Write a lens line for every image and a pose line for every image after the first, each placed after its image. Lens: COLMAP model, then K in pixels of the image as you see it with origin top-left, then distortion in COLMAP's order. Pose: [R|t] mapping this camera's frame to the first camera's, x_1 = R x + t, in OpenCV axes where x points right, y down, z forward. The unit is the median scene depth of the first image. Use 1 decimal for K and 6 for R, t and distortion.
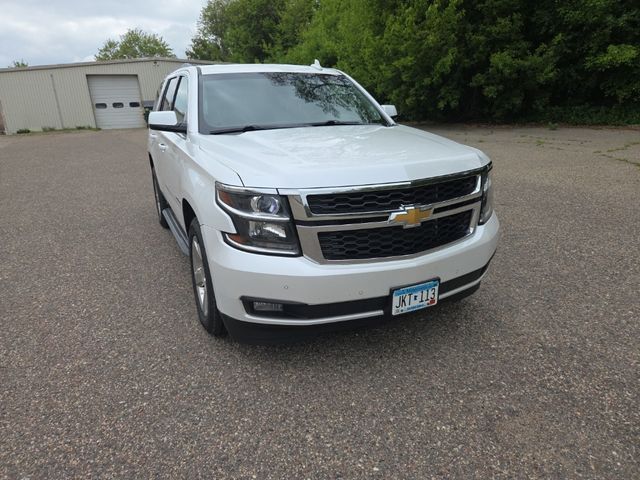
lens RADIAL K [[427.6, 0, 314.2], [0, 427.6, 235.1], [0, 0, 1]] dist [0.077735, -0.060613]
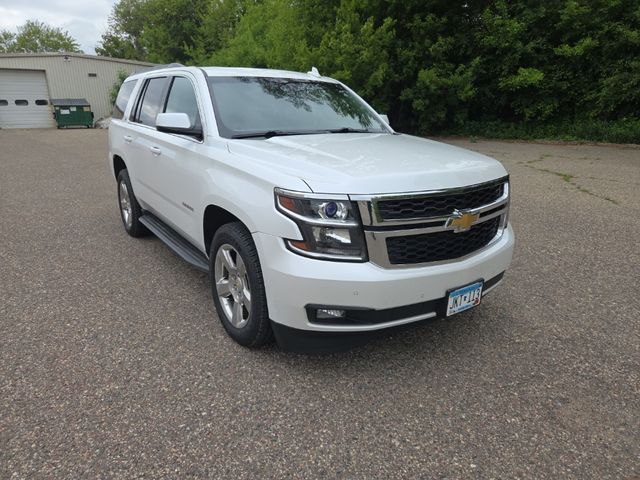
lens RADIAL K [[428.0, 0, 316.6], [0, 428.0, 231.7], [0, 0, 1]] dist [0.076668, -0.060471]
pose [[0.982127, -0.015548, 0.187574, -0.262842], [0.019893, 0.999575, -0.021300, -0.001530], [-0.187163, 0.024651, 0.982020, 0.024614]]
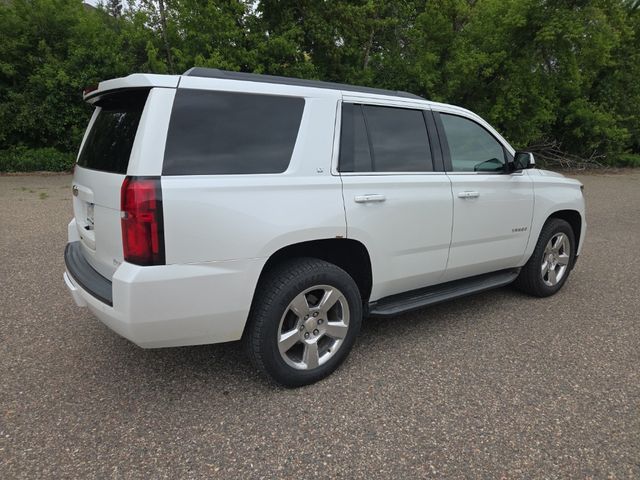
lens RADIAL K [[428.0, 0, 317.5], [0, 428.0, 241.4], [0, 0, 1]] dist [0.076668, -0.060471]
pose [[-0.198740, -0.192018, 0.961057, -1.565708], [0.283304, 0.927498, 0.243898, -0.574463], [-0.938212, 0.320744, -0.129932, 1.991527]]
